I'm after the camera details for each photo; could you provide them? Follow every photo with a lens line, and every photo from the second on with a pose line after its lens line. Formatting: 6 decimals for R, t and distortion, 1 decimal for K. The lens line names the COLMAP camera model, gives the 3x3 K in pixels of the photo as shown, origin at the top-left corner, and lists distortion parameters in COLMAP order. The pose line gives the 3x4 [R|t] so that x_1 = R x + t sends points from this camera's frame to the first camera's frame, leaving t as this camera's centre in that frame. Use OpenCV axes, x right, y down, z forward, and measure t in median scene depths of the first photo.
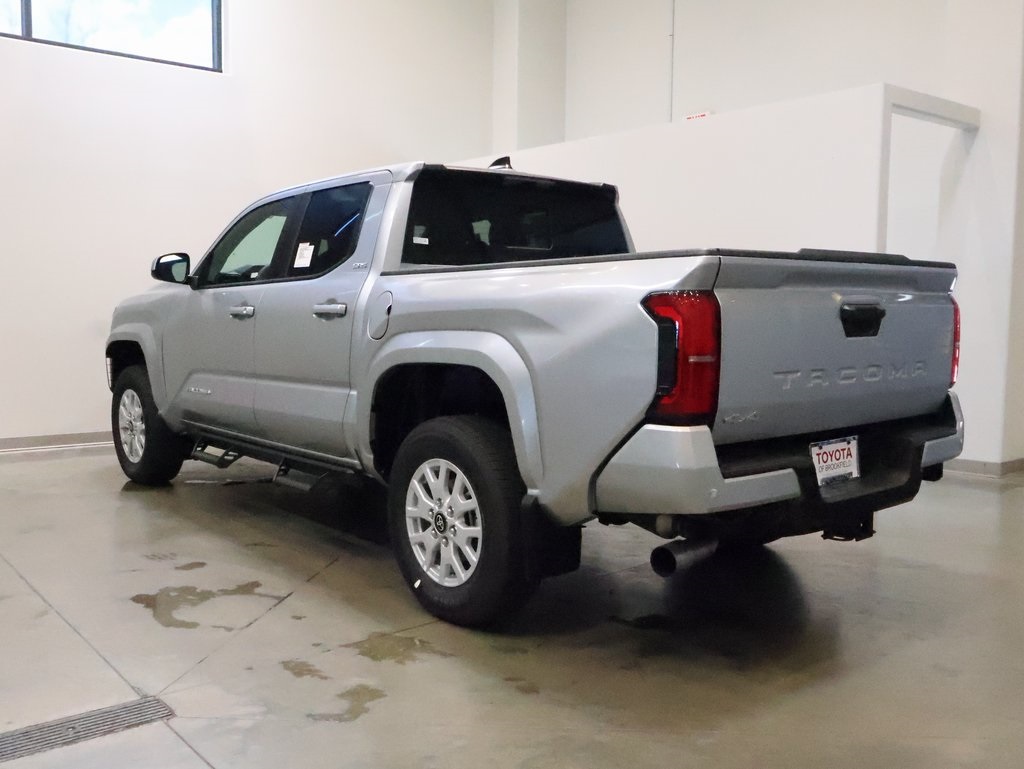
lens RADIAL K [[963.4, 0, 520.1], [0, 963.4, 383.5], [0, 0, 1]] dist [0.000123, 0.000000]
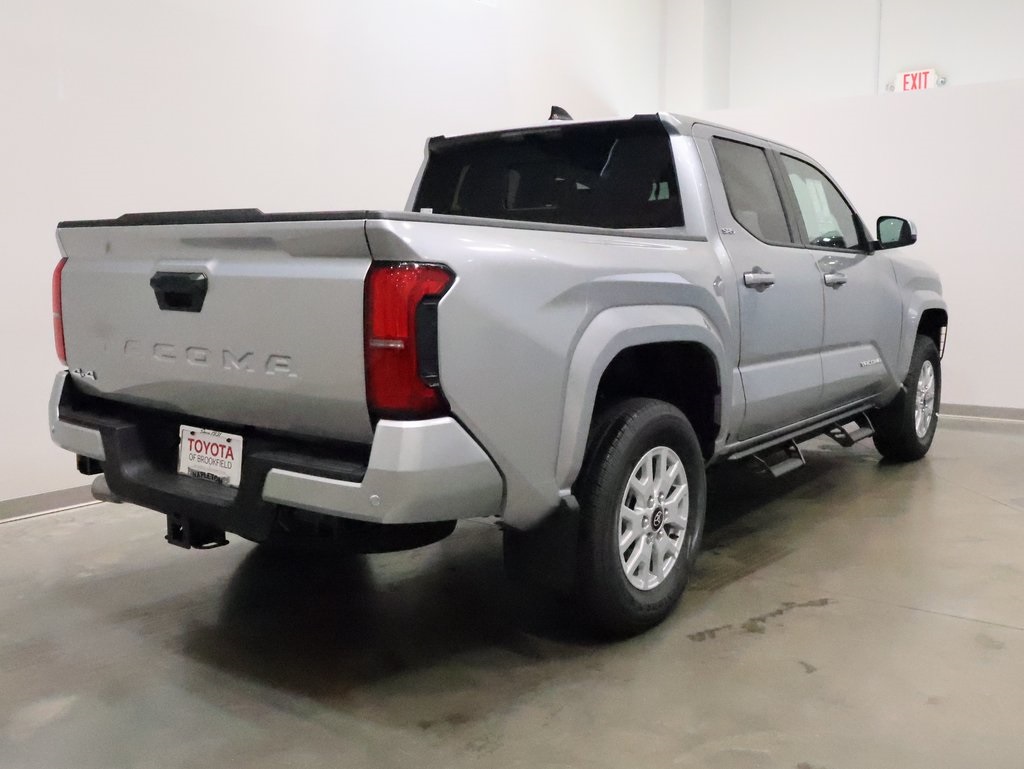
lens RADIAL K [[963.4, 0, 502.7], [0, 963.4, 384.5], [0, 0, 1]] dist [0.000123, 0.000000]
pose [[0.200776, 0.128256, -0.971205, 1.191319], [-0.089861, 0.989624, 0.112111, -0.100767], [0.975507, 0.064764, 0.210218, 1.054504]]
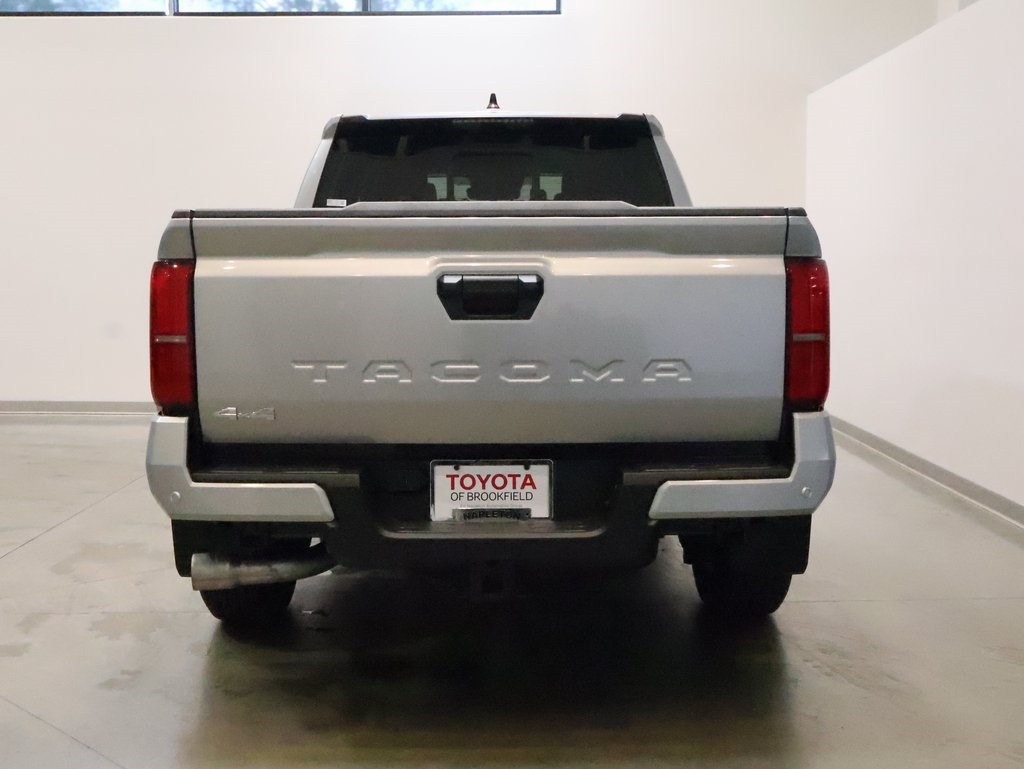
lens RADIAL K [[1166.5, 0, 513.3], [0, 1166.5, 384.3], [0, 0, 1]] dist [-0.023432, 0.000000]
pose [[0.764649, 0.059987, -0.641649, 0.888247], [-0.049221, 0.998186, 0.034663, -0.029910], [0.642565, 0.005077, 0.766214, 0.328493]]
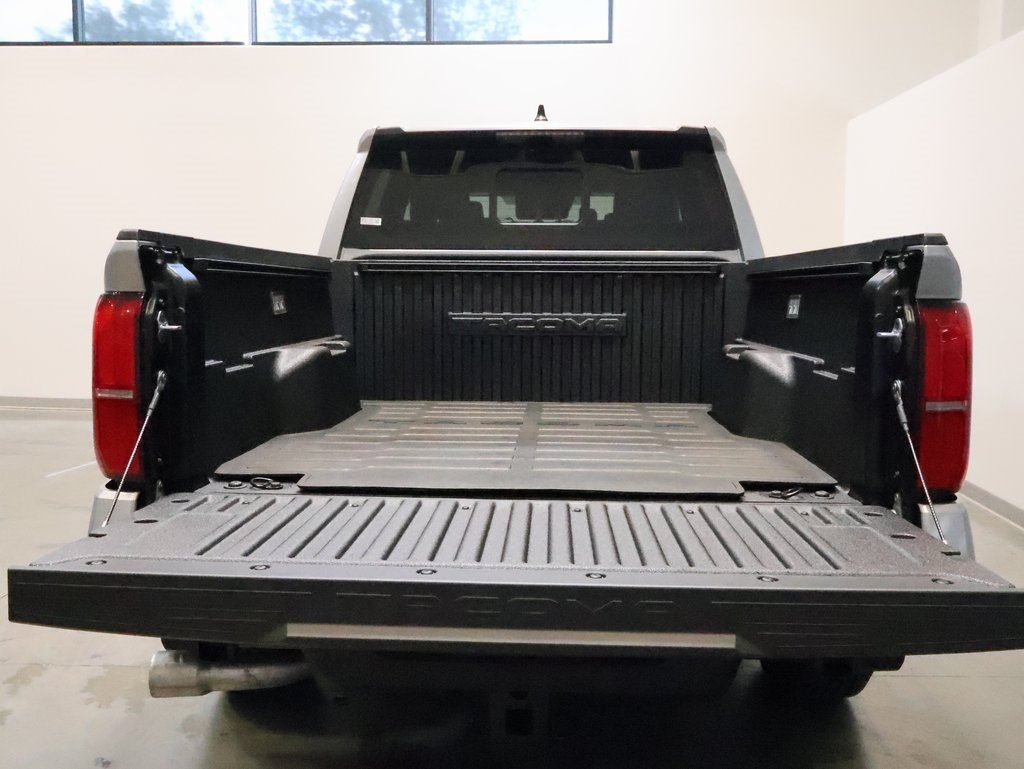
lens RADIAL K [[963.4, 0, 507.5], [0, 963.4, 383.8], [0, 0, 1]] dist [0.000123, 0.000000]
pose [[0.724367, 0.081424, -0.684589, 0.692647], [-0.064359, 0.996651, 0.050442, -0.068860], [0.686404, 0.007521, 0.727182, 0.568725]]
